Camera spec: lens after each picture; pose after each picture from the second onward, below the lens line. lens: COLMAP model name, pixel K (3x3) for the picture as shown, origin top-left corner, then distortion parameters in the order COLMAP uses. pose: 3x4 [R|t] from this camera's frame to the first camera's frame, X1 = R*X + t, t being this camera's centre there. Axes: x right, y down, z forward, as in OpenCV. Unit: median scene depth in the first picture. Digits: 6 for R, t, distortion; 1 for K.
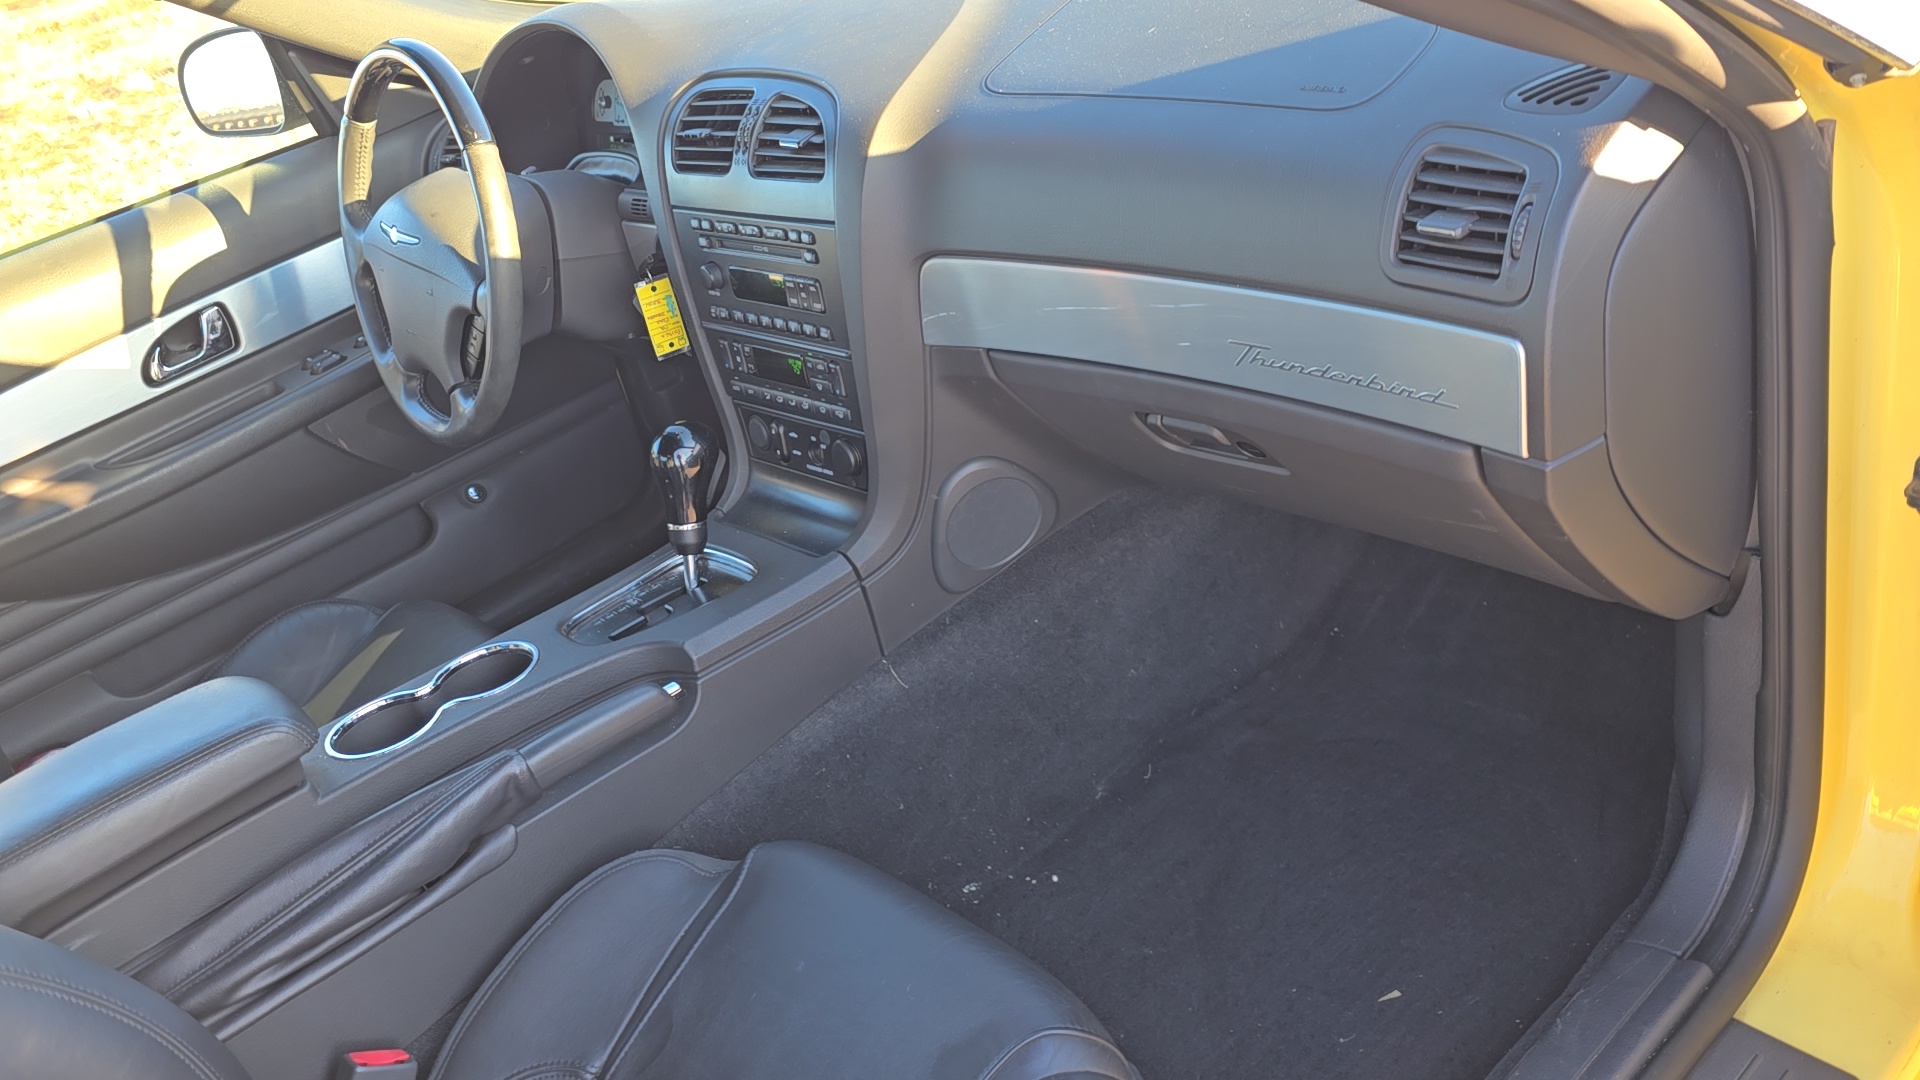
lens RADIAL K [[1583.5, 0, 1046.1], [0, 1583.5, 510.8], [0, 0, 1]] dist [-0.022554, 0.012997]
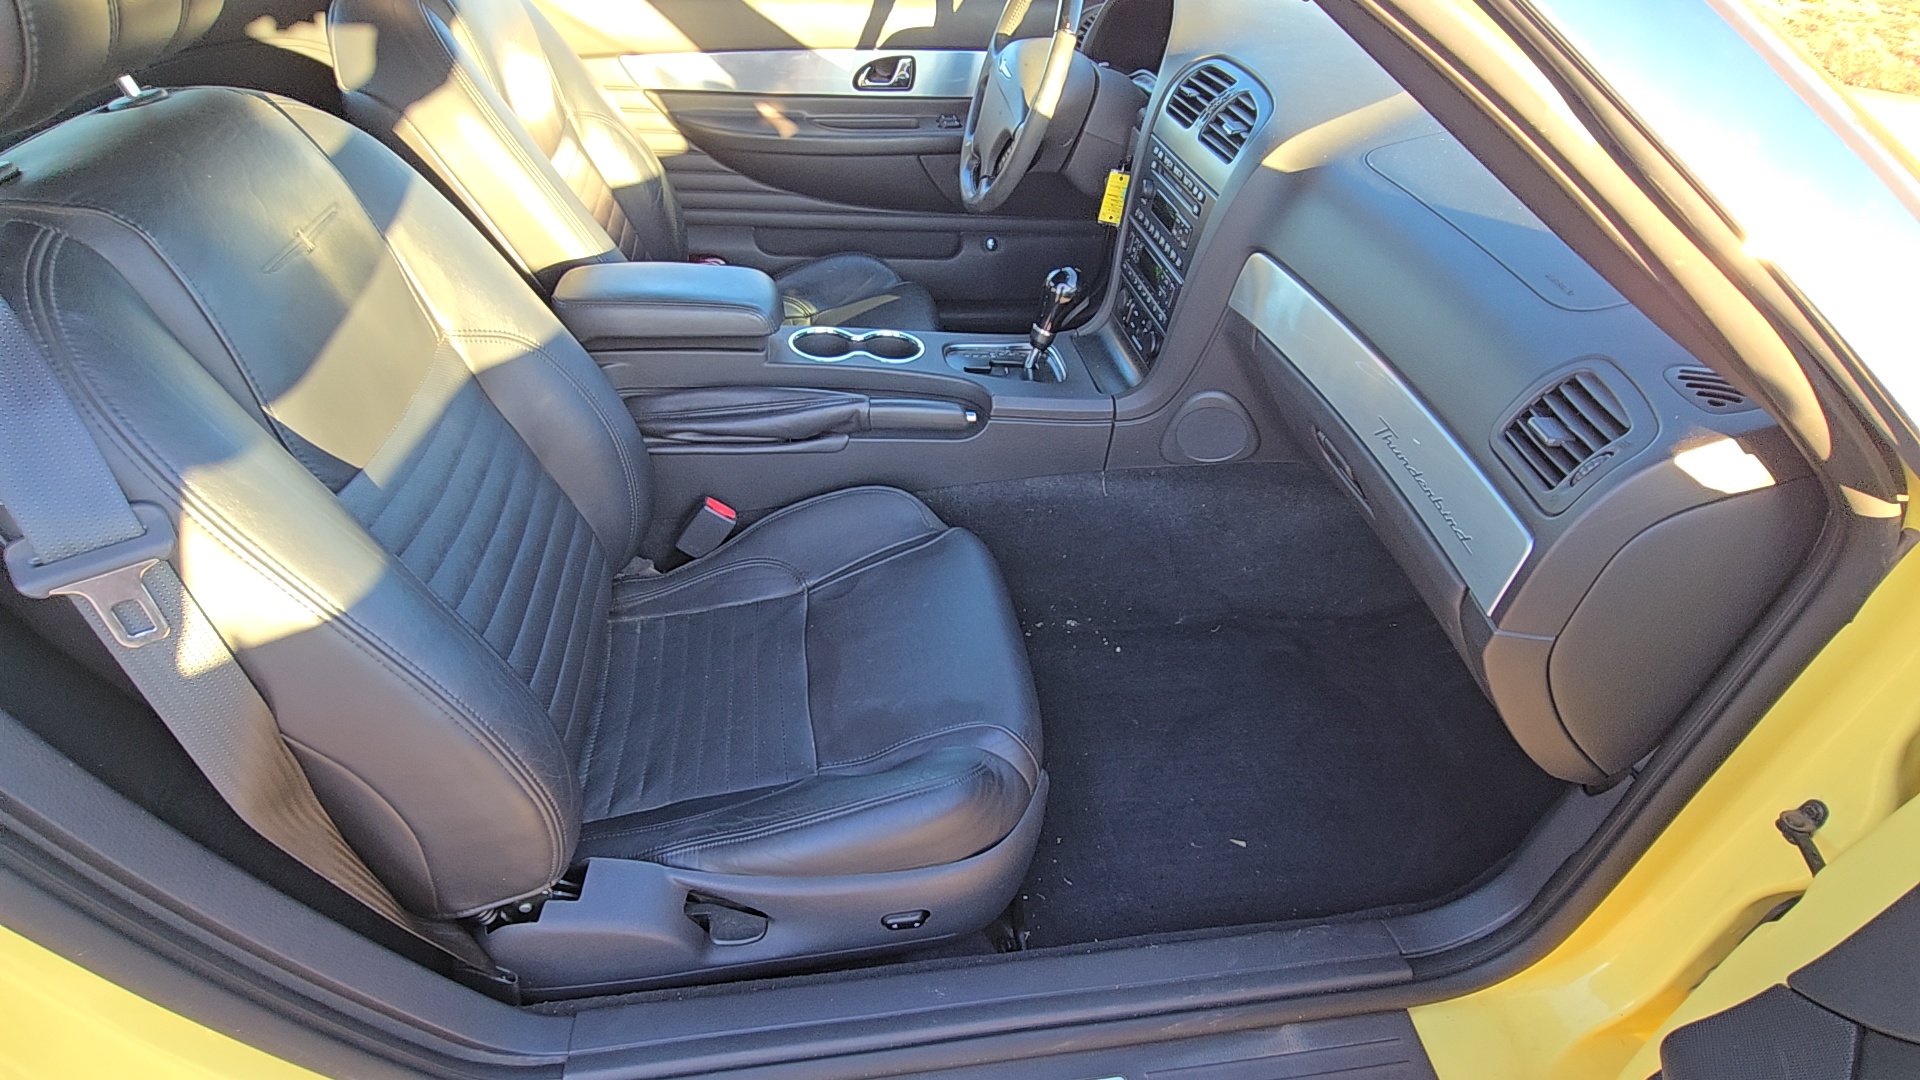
lens RADIAL K [[975.8, 0, 1007.2], [0, 975.8, 557.8], [0, 0, 1]] dist [-0.008379, 0.003731]
pose [[0.790907, 0.564933, -0.235196, 0.097853], [-0.496932, 0.817227, 0.291888, -0.071425], [0.357106, -0.113980, 0.927084, 0.075342]]
